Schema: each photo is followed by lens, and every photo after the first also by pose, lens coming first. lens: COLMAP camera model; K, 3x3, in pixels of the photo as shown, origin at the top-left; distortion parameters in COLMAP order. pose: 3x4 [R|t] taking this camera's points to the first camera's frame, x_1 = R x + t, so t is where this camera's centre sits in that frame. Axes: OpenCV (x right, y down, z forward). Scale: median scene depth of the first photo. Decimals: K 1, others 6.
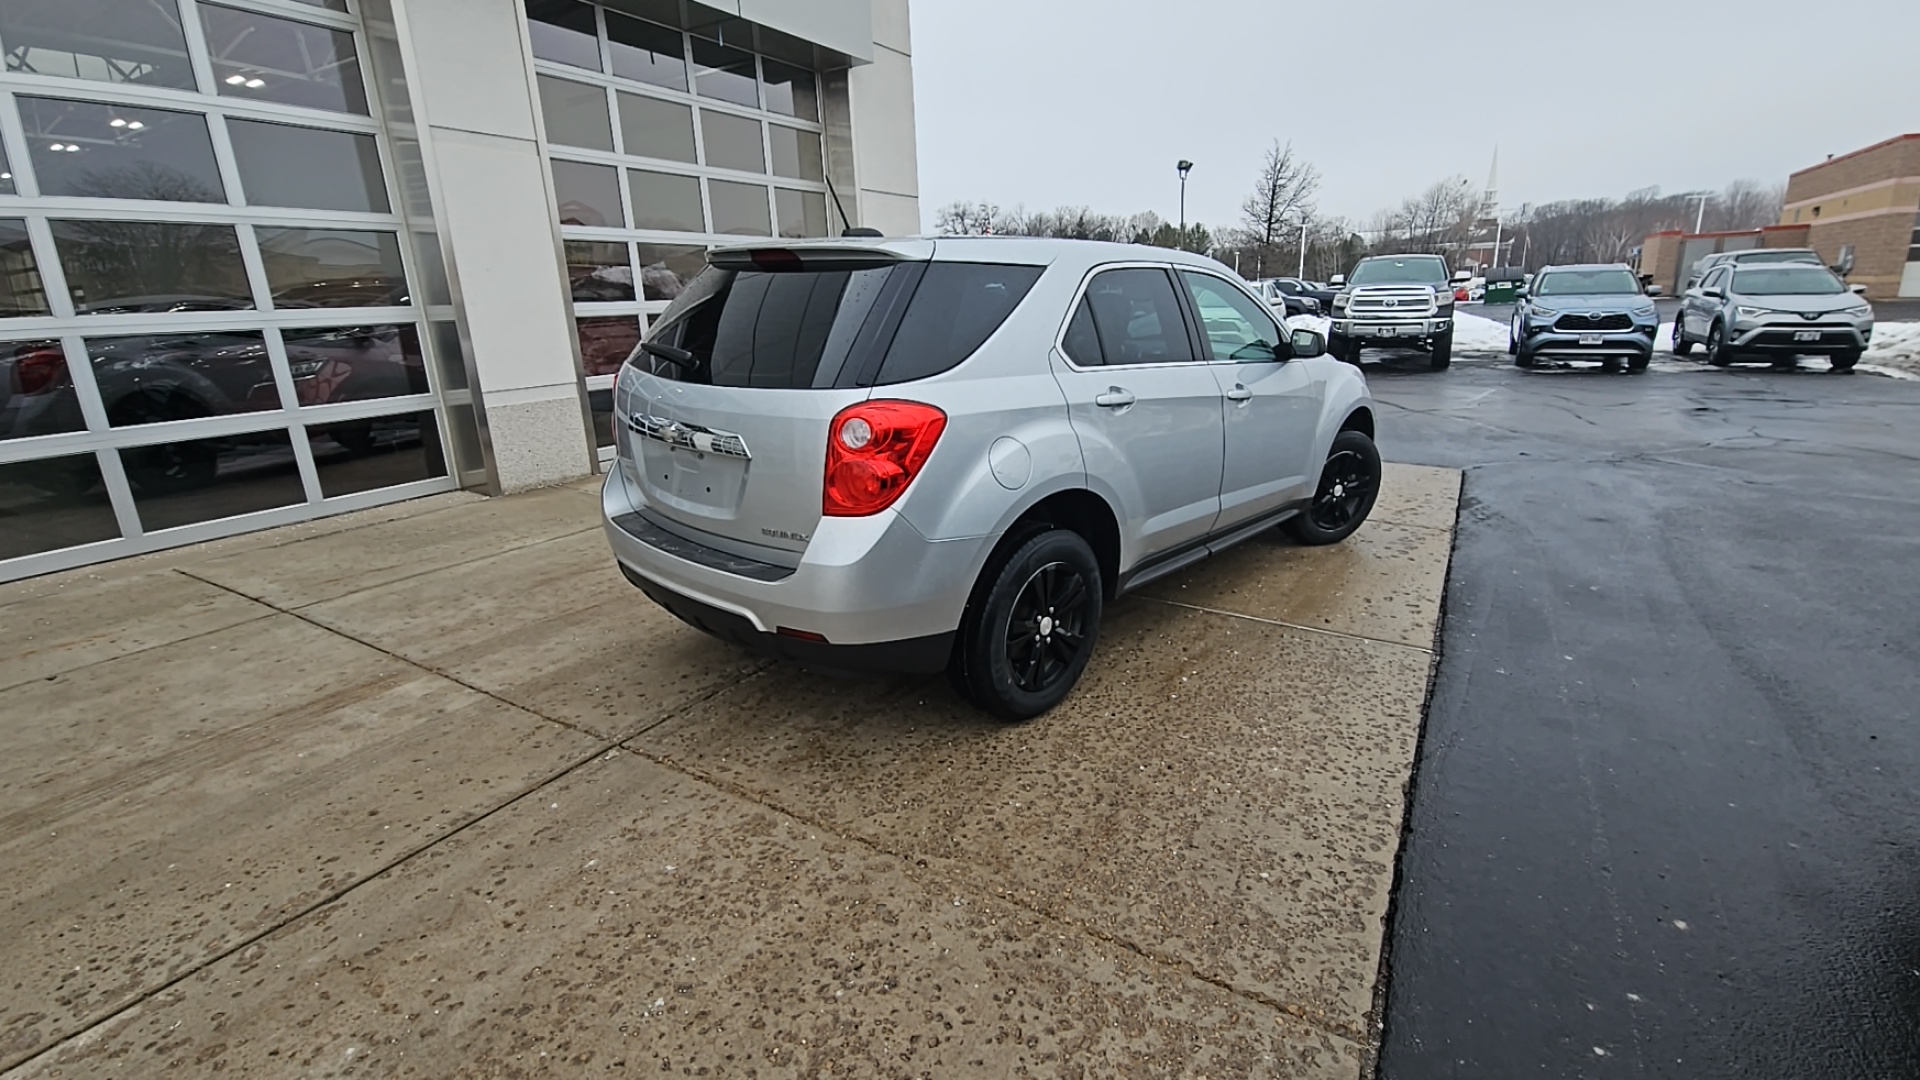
lens RADIAL K [[847.1, 0, 982.4], [0, 847.1, 558.7], [0, 0, 1]] dist [0.006544, -0.004562]
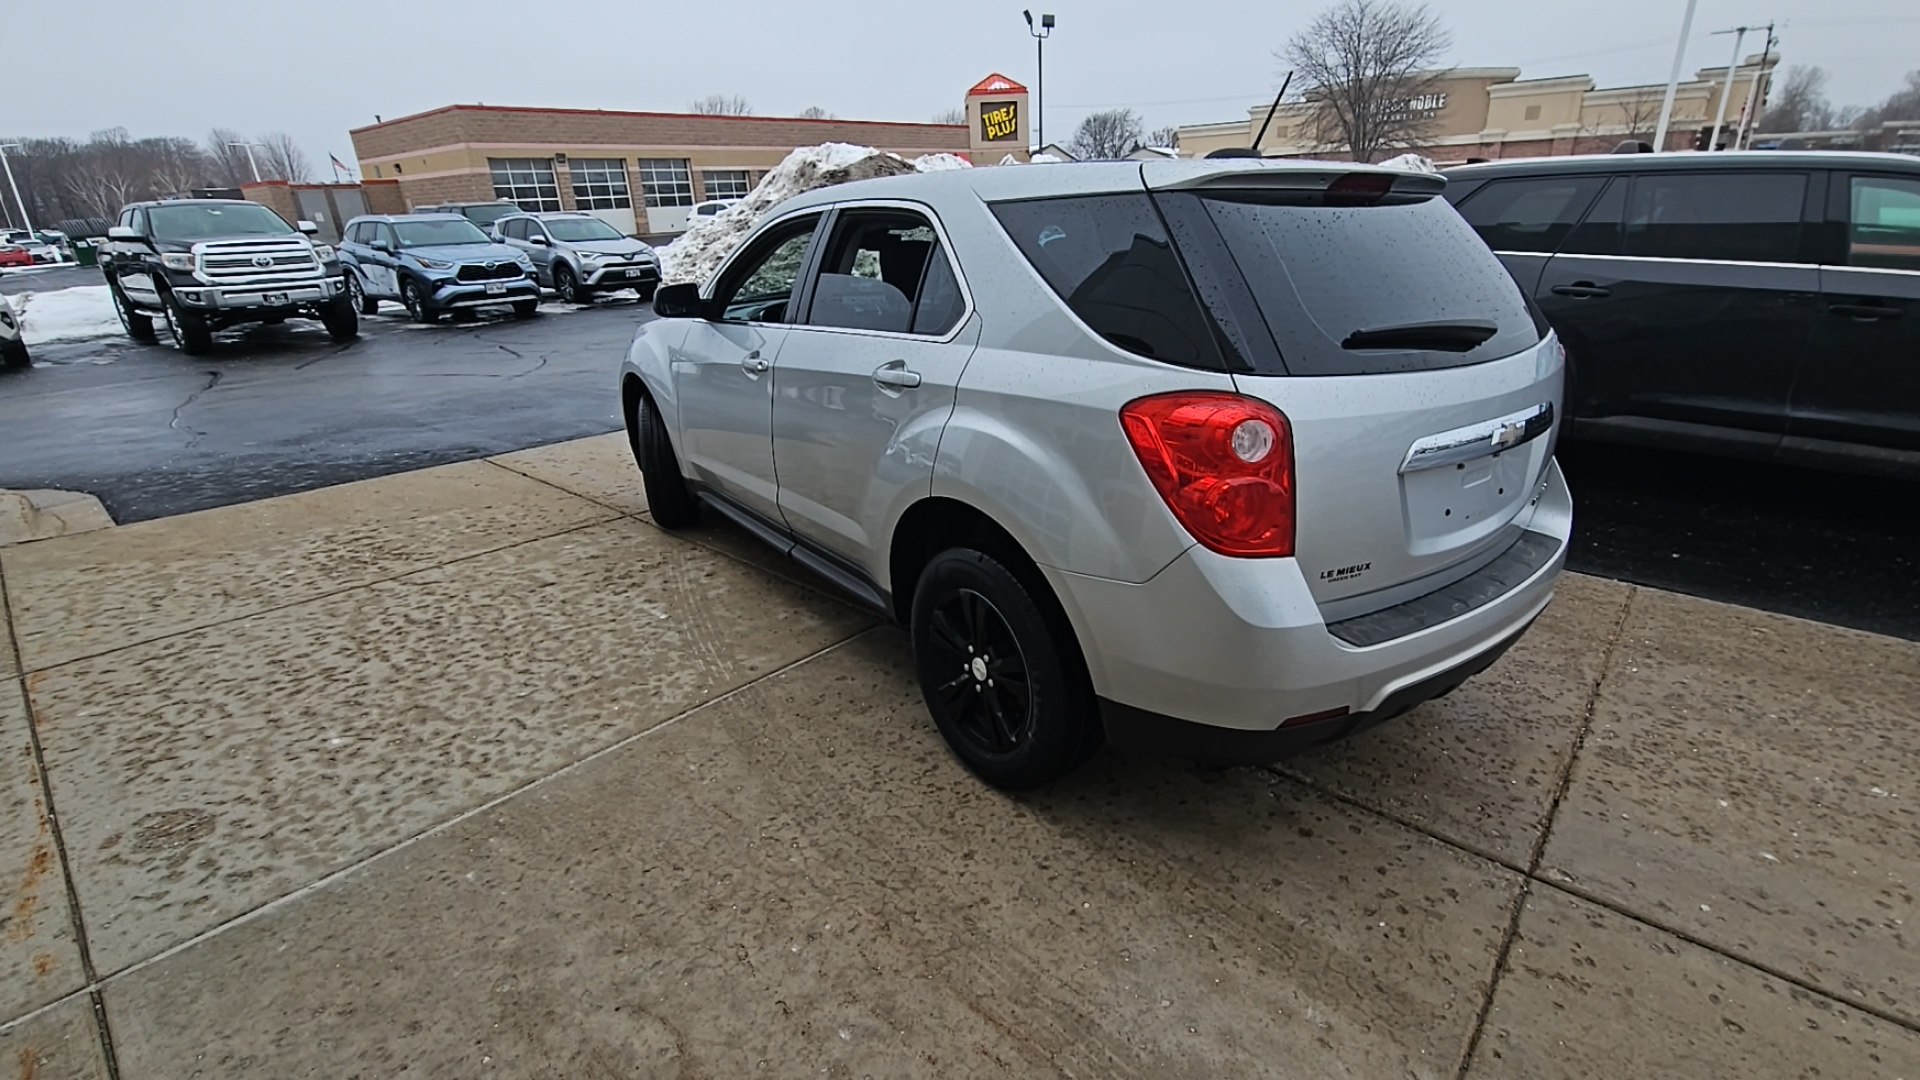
lens RADIAL K [[847.1, 0, 982.4], [0, 847.1, 558.7], [0, 0, 1]] dist [0.006544, -0.004562]
pose [[0.187569, -0.362921, 0.912747, -0.885140], [0.317776, 0.901687, 0.293221, -0.312196], [-0.929428, 0.235050, 0.284456, 0.958210]]
